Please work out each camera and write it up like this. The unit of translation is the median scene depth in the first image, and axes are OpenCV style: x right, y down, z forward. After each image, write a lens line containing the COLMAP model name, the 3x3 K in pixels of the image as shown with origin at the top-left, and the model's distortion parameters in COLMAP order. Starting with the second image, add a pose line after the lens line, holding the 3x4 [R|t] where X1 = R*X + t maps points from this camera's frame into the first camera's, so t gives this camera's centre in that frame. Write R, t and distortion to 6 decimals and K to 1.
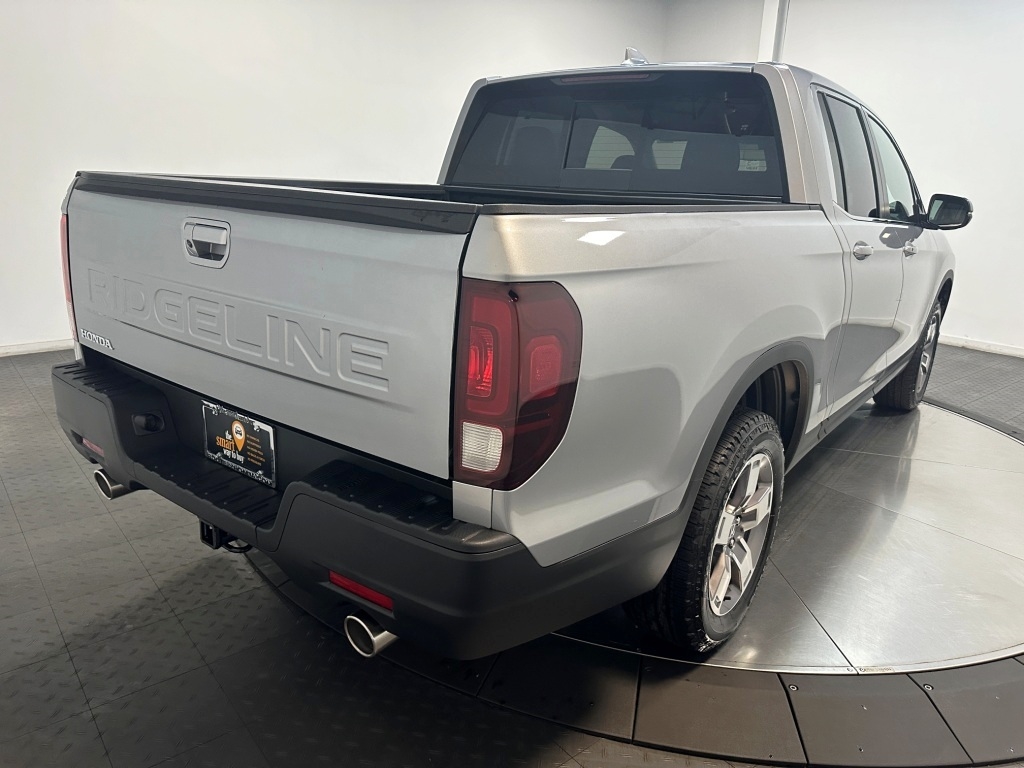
lens RADIAL K [[724.5, 0, 507.6], [0, 724.5, 380.3], [0, 0, 1]] dist [0.052945, -0.058702]
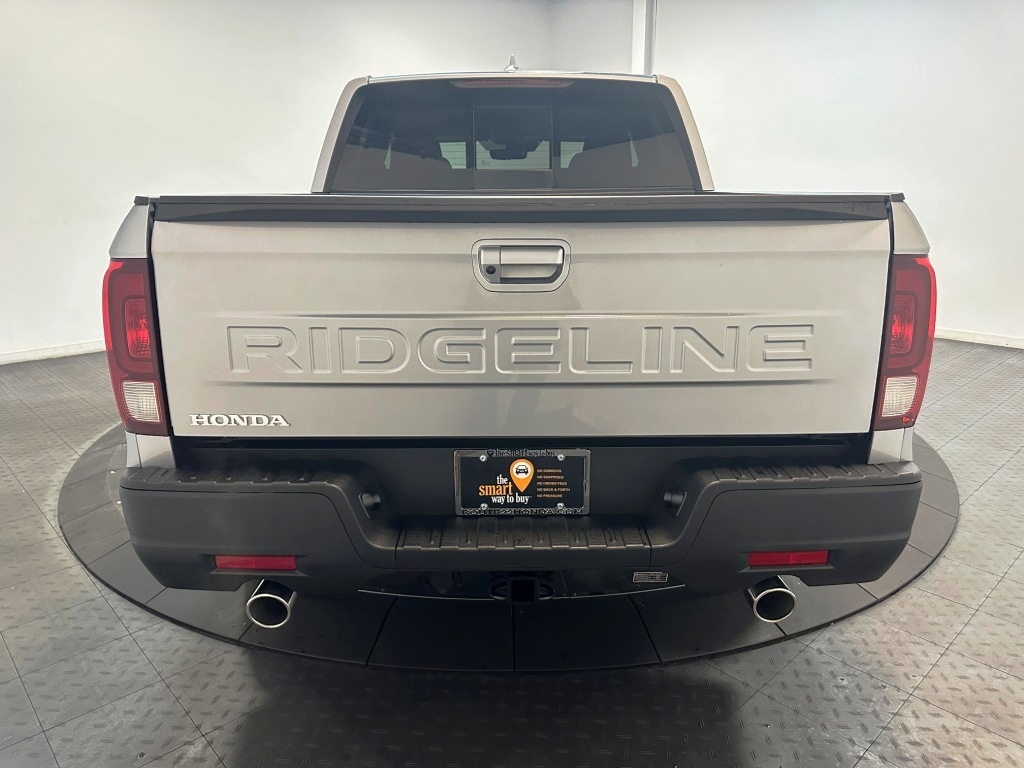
lens RADIAL K [[724.5, 0, 512.9], [0, 724.5, 382.2], [0, 0, 1]] dist [0.052945, -0.058702]
pose [[0.795353, -0.202312, 0.571387, -0.874351], [0.201777, 0.977262, 0.065152, -0.097649], [-0.571576, 0.063474, 0.818090, 0.267383]]
